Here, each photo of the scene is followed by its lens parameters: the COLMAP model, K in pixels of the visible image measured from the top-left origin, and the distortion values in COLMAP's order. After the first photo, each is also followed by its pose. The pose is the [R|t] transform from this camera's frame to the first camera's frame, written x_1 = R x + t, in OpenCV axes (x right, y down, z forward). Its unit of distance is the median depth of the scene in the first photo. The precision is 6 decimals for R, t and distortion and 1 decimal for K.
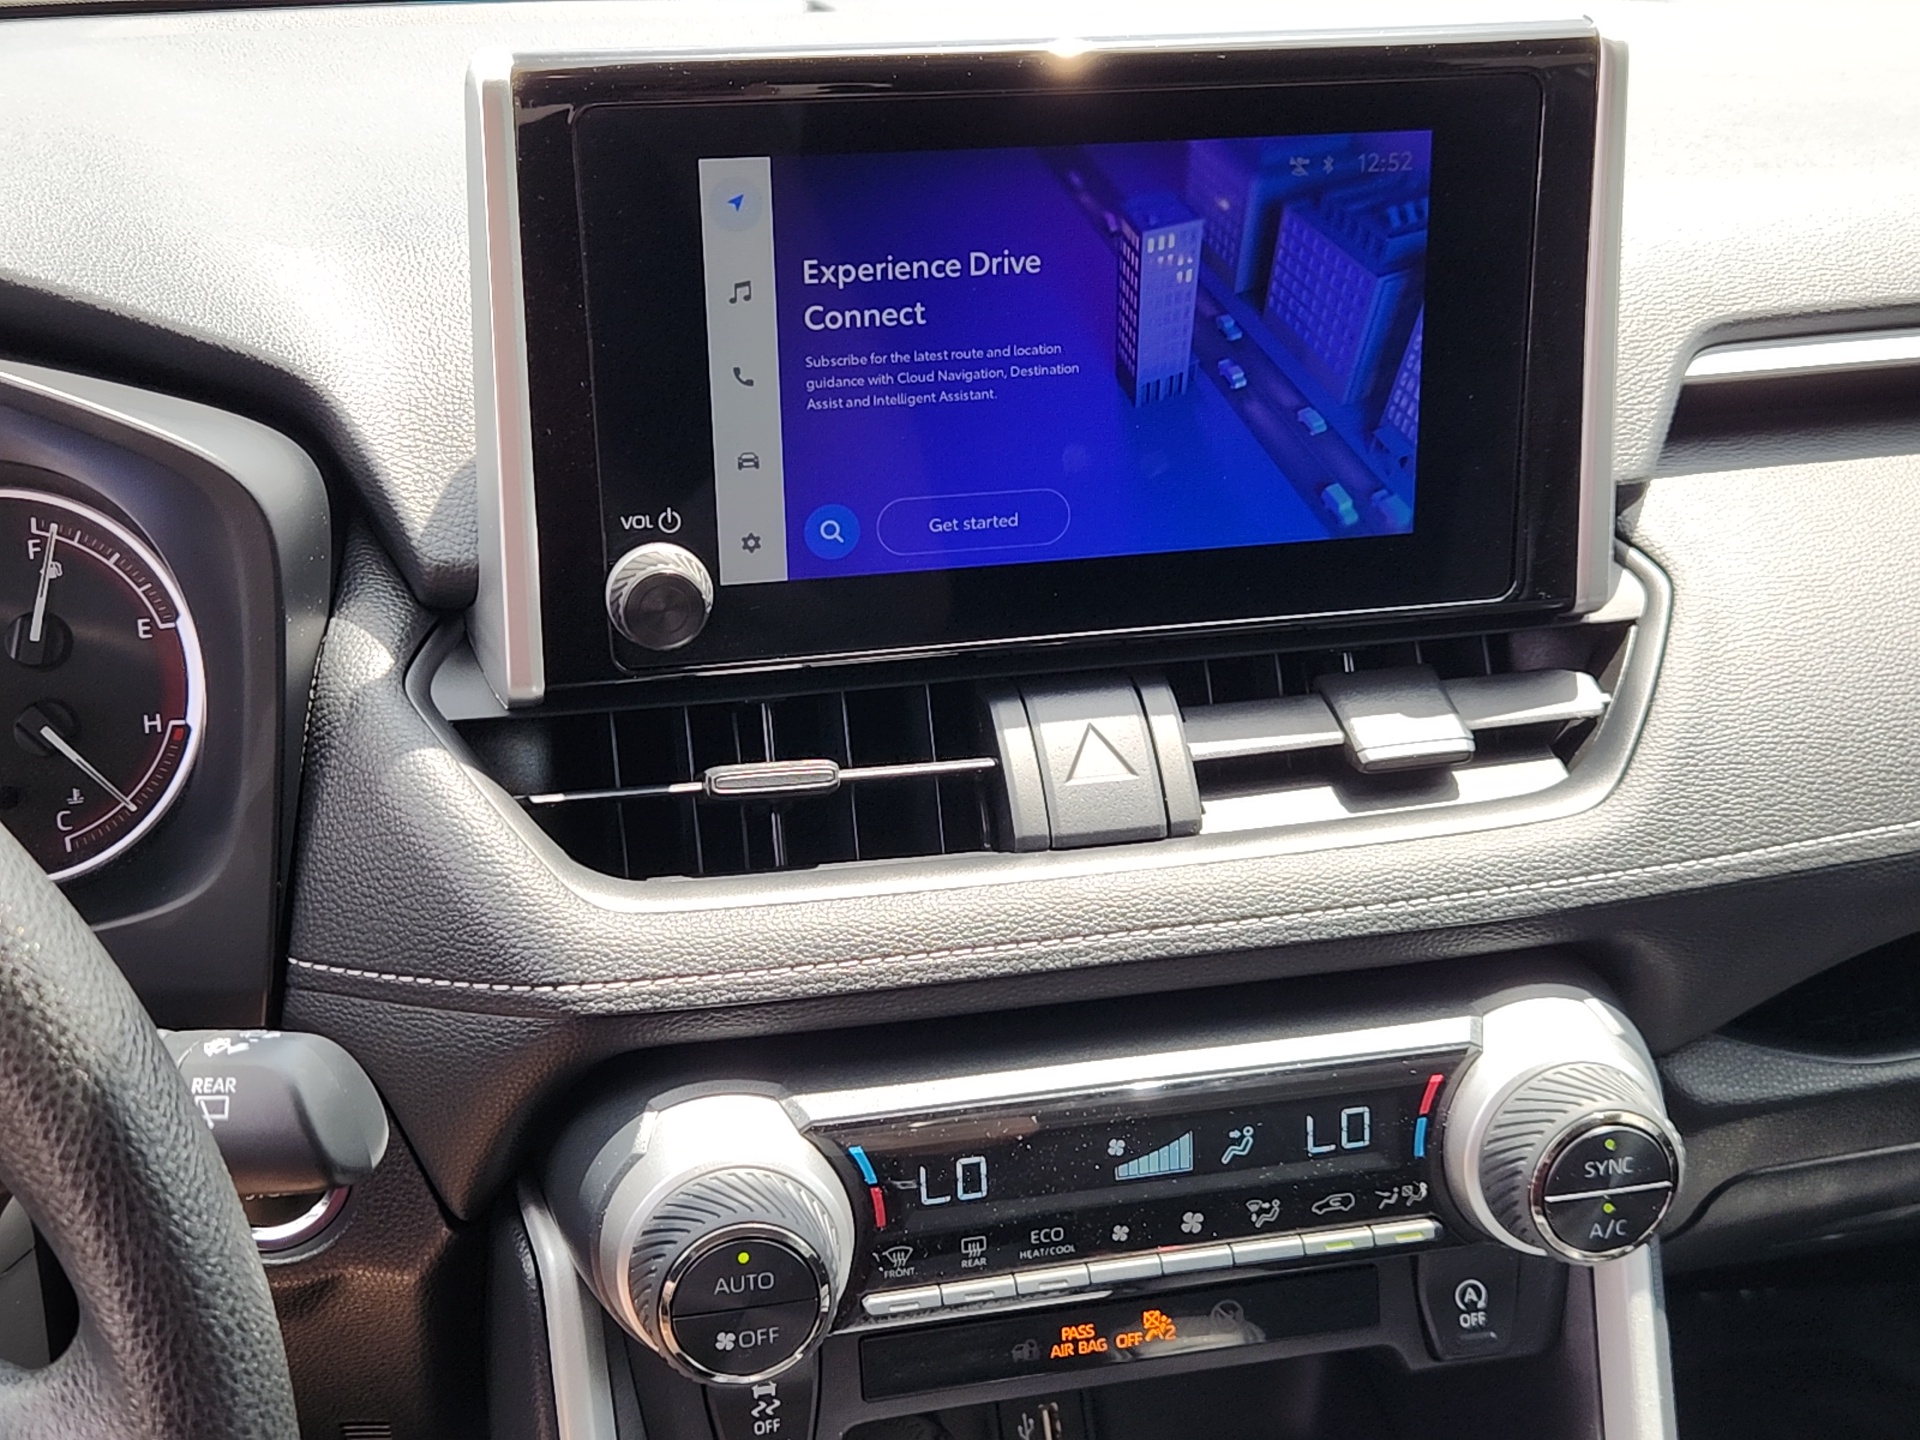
lens RADIAL K [[2455.1, 0, 967.2], [0, 2455.1, 722.8], [0, 0, 1]] dist [0.100797, -0.180146]
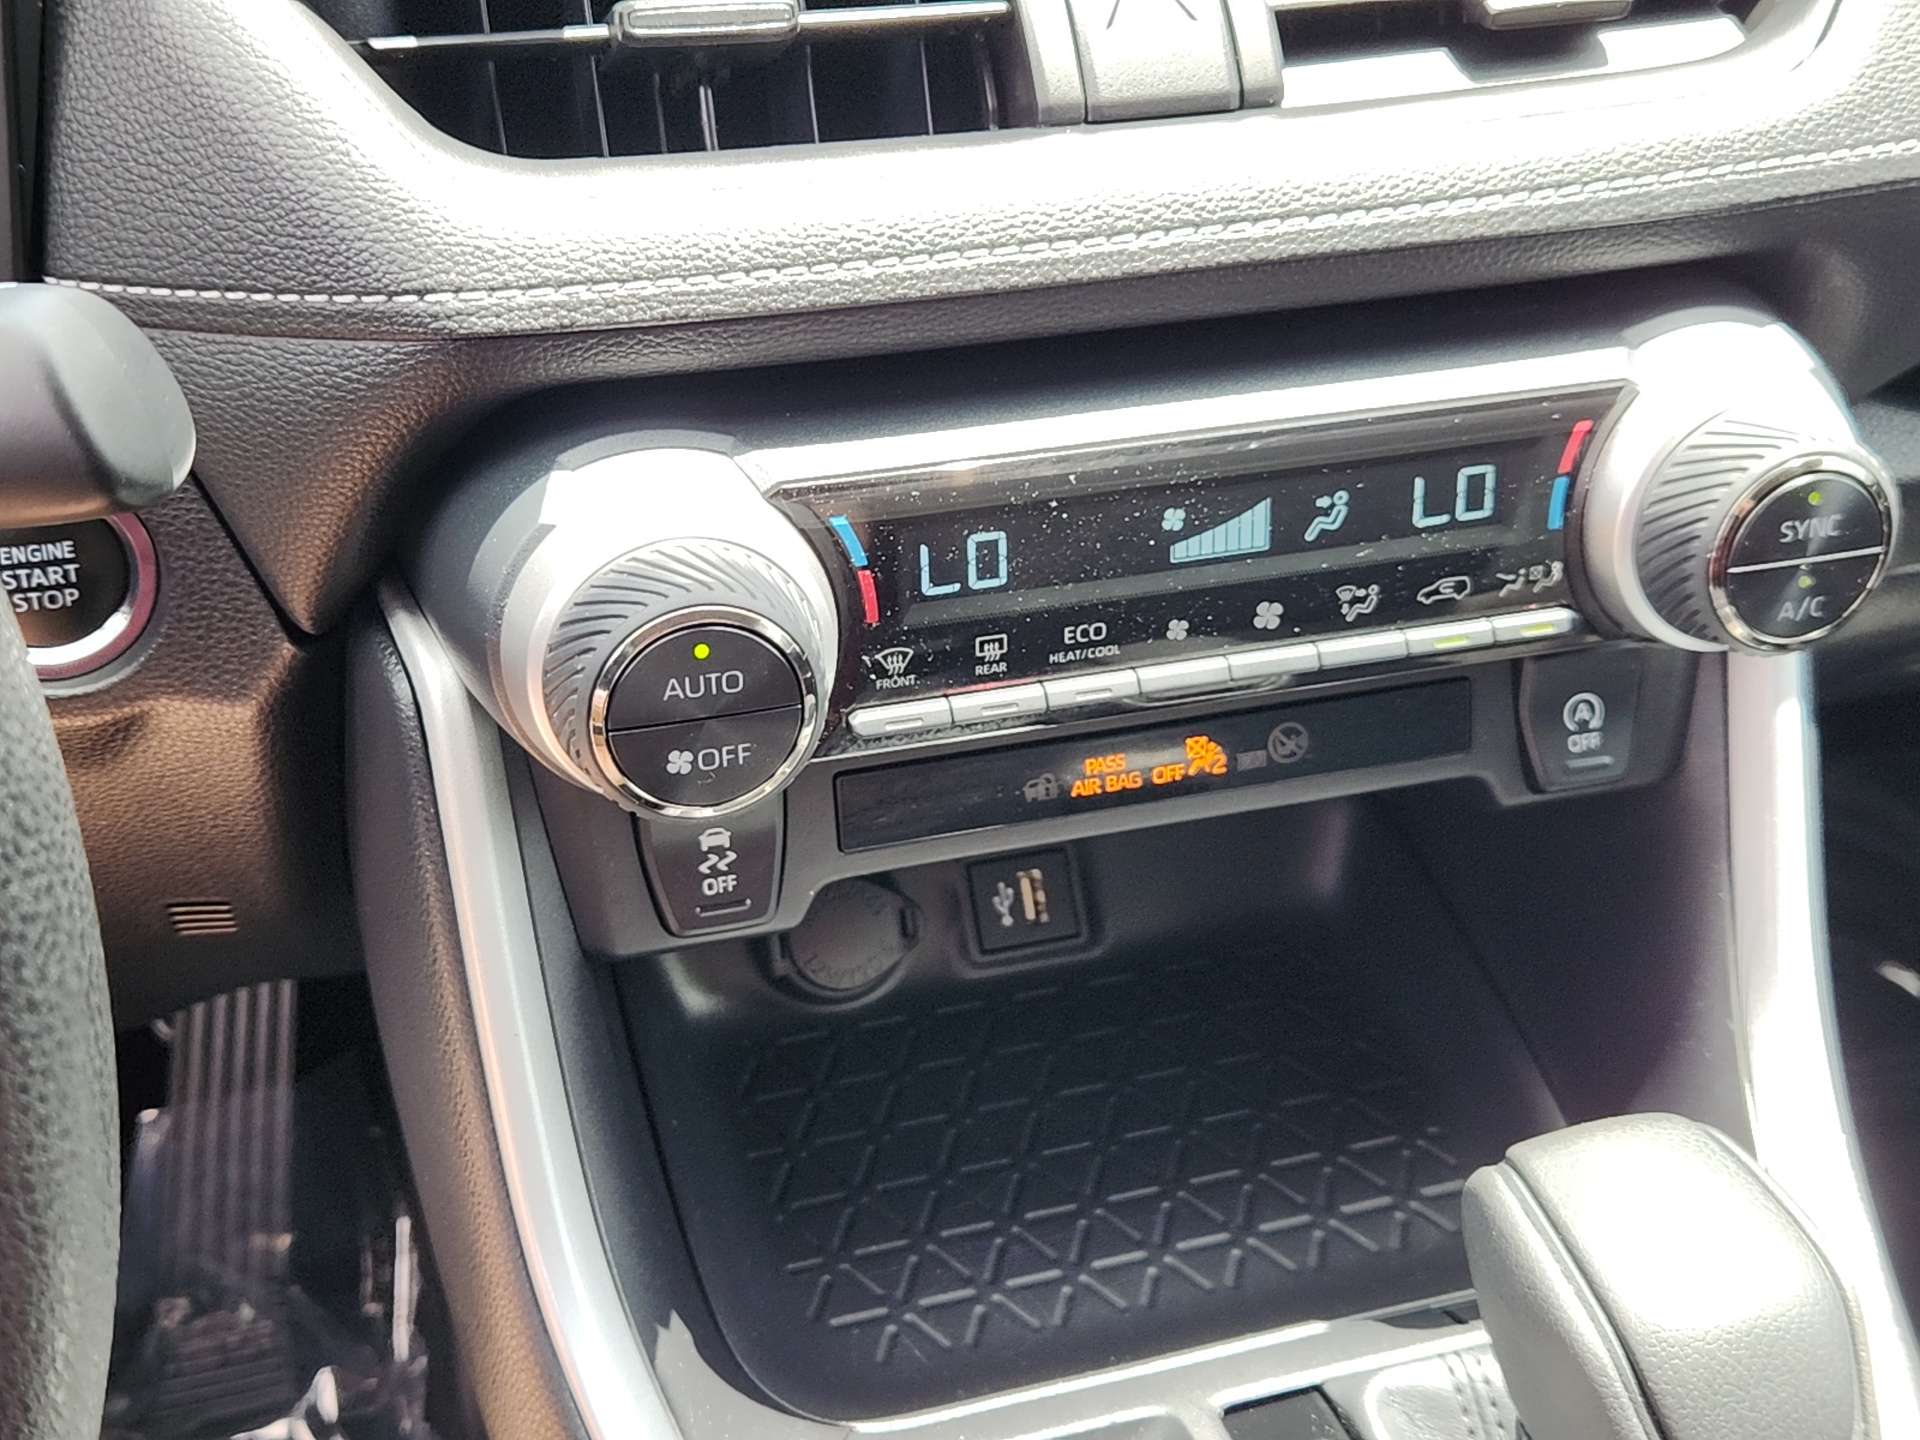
lens RADIAL K [[2455.1, 0, 967.2], [0, 2455.1, 722.8], [0, 0, 1]] dist [0.100797, -0.180146]
pose [[0.997469, -0.018961, 0.068526, -0.057123], [0.006395, 0.983805, 0.179129, 0.097620], [-0.070813, -0.178237, 0.981436, 0.244418]]
